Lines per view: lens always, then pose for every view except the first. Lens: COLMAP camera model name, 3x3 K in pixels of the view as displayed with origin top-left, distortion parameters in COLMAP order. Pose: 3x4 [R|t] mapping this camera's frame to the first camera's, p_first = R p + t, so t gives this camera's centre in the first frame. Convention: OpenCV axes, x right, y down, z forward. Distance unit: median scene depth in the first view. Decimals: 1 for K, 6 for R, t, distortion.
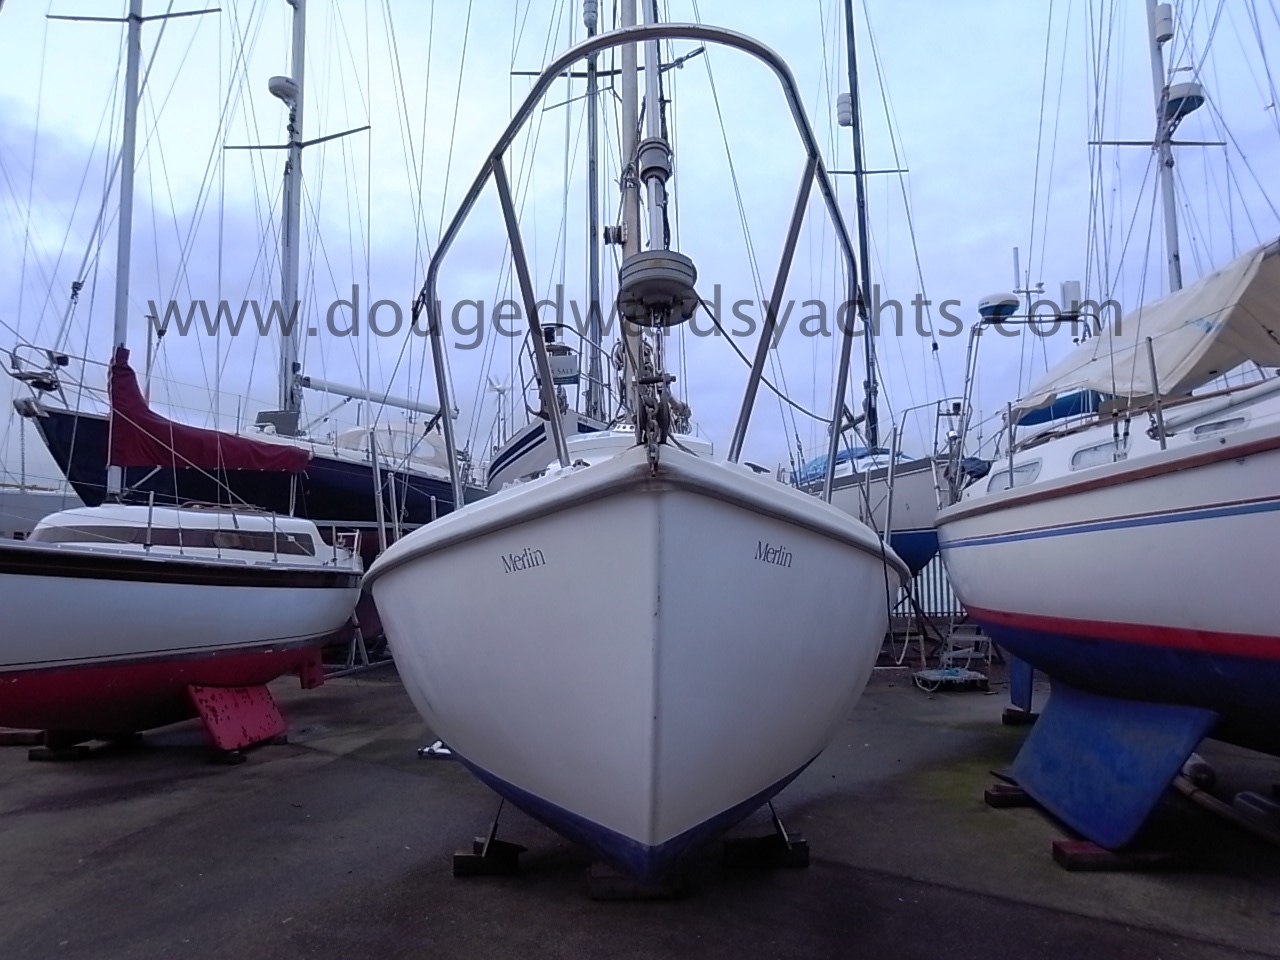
lens RADIAL K [[910.6, 0, 631.8], [0, 910.6, 486.8], [0, 0, 1]] dist [-0.070291, 0.055098]
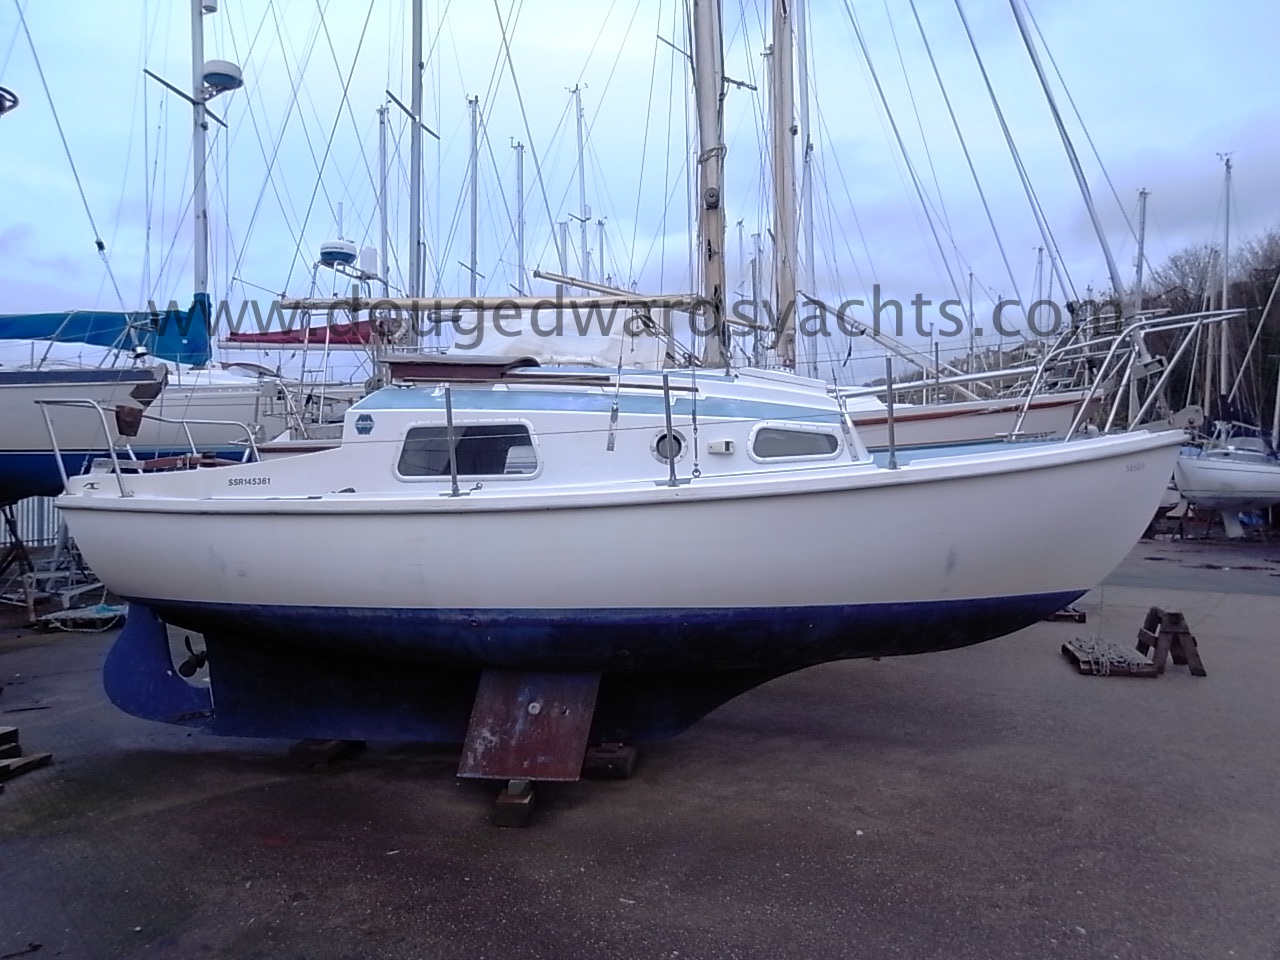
lens RADIAL K [[910.6, 0, 634.5], [0, 910.6, 488.9], [0, 0, 1]] dist [-0.070291, 0.055098]
pose [[0.137622, 0.010945, 0.990424, -1.041081], [-0.077105, 0.997023, -0.000304, 0.095716], [-0.987479, -0.076325, 0.138056, 0.787327]]
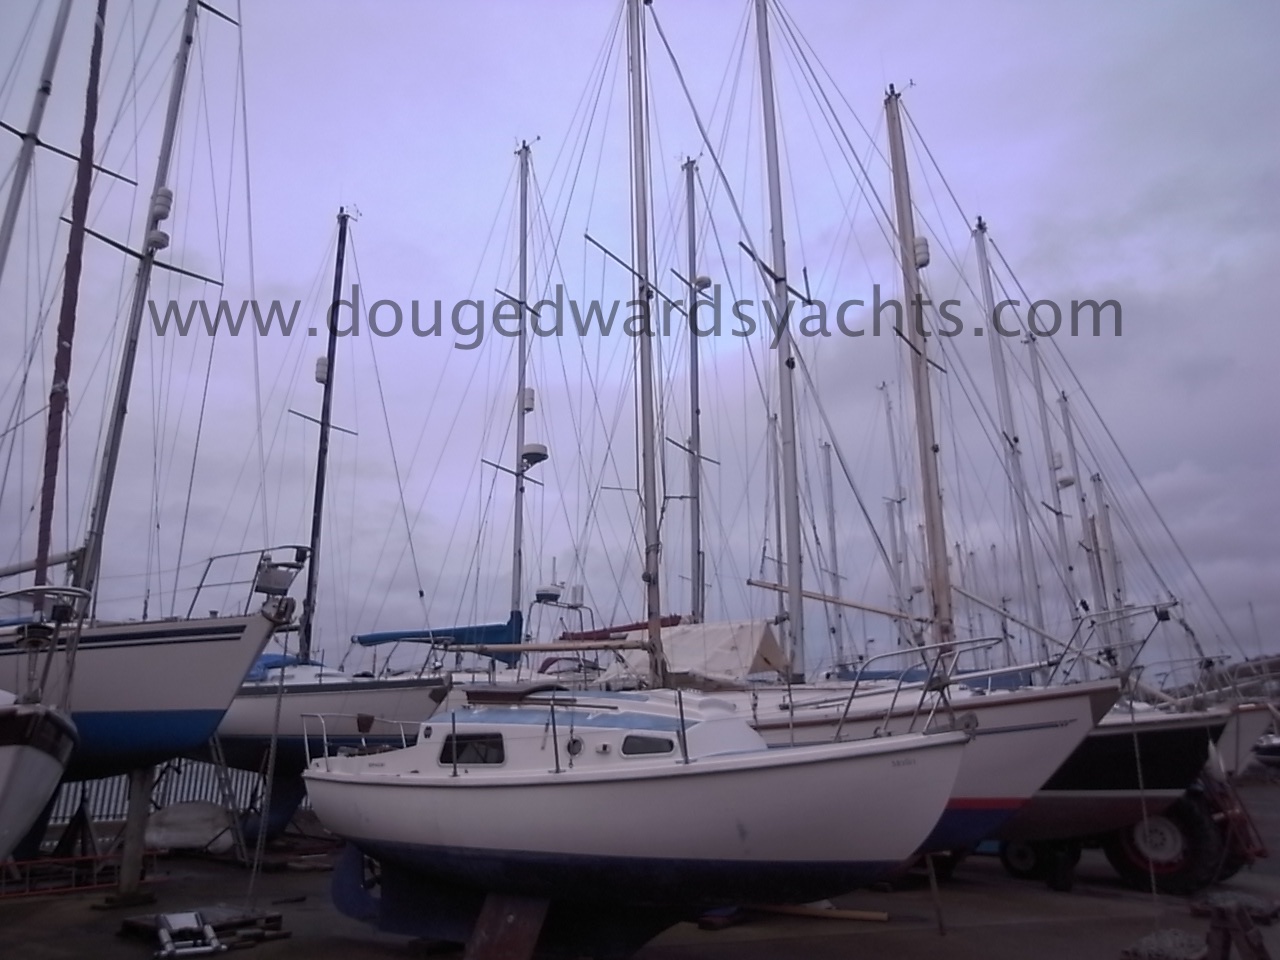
lens RADIAL K [[910.6, 0, 631.9], [0, 910.6, 486.2], [0, 0, 1]] dist [-0.070291, 0.055098]
pose [[0.553752, 0.255554, 0.792497, -1.332925], [-0.080315, 0.963695, -0.254640, 0.012329], [-0.828799, 0.077358, 0.554173, 0.000622]]
